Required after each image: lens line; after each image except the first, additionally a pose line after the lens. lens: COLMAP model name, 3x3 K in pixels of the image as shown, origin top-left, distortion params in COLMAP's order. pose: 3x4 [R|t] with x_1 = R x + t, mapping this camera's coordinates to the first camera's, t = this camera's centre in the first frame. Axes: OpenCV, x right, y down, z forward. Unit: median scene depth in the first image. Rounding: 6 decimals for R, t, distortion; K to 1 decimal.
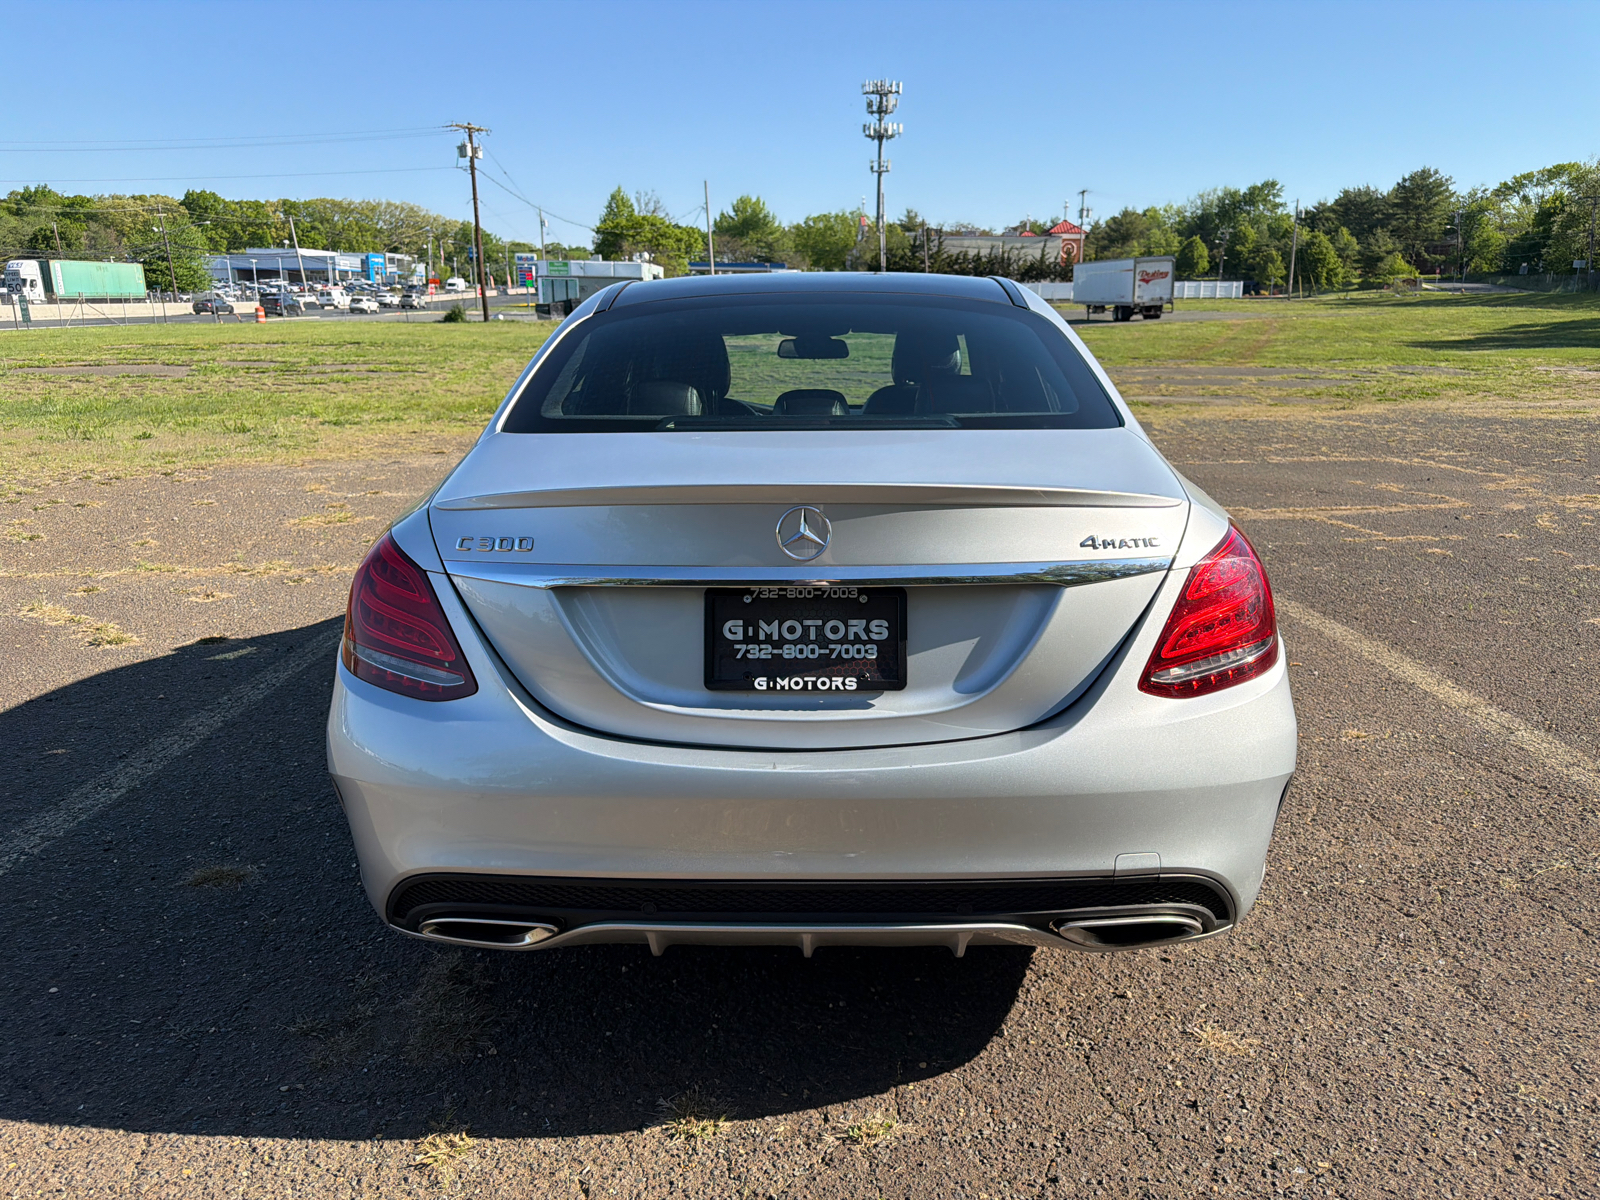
lens RADIAL K [[1157.2, 0, 772.5], [0, 1157.2, 603.8], [0, 0, 1]] dist [0.040642, -0.049857]
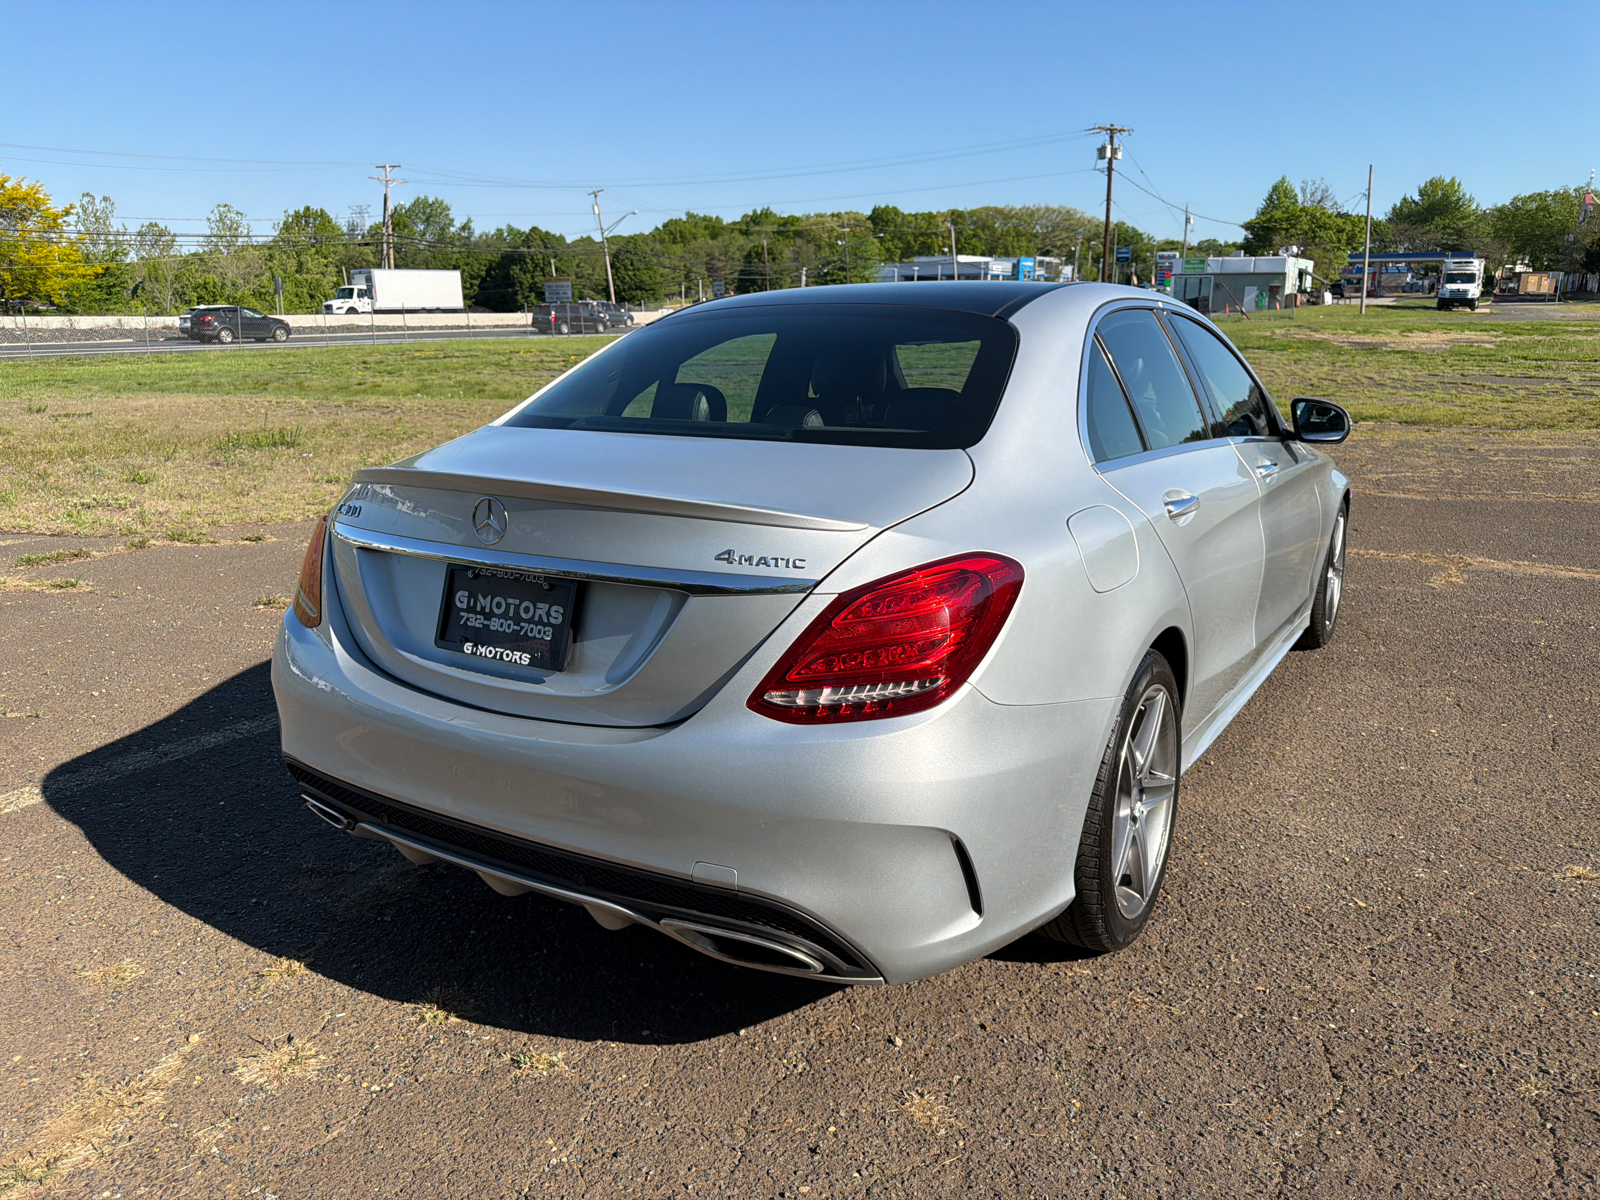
lens RADIAL K [[1177.6, 0, 895.7], [0, 1177.6, 623.2], [0, 0, 1]] dist [0.076404, -0.122469]
pose [[0.854212, 0.127721, -0.503994, 0.709830], [-0.121398, 0.991559, 0.045521, -0.045757], [0.505554, 0.022299, 0.862507, 0.144896]]
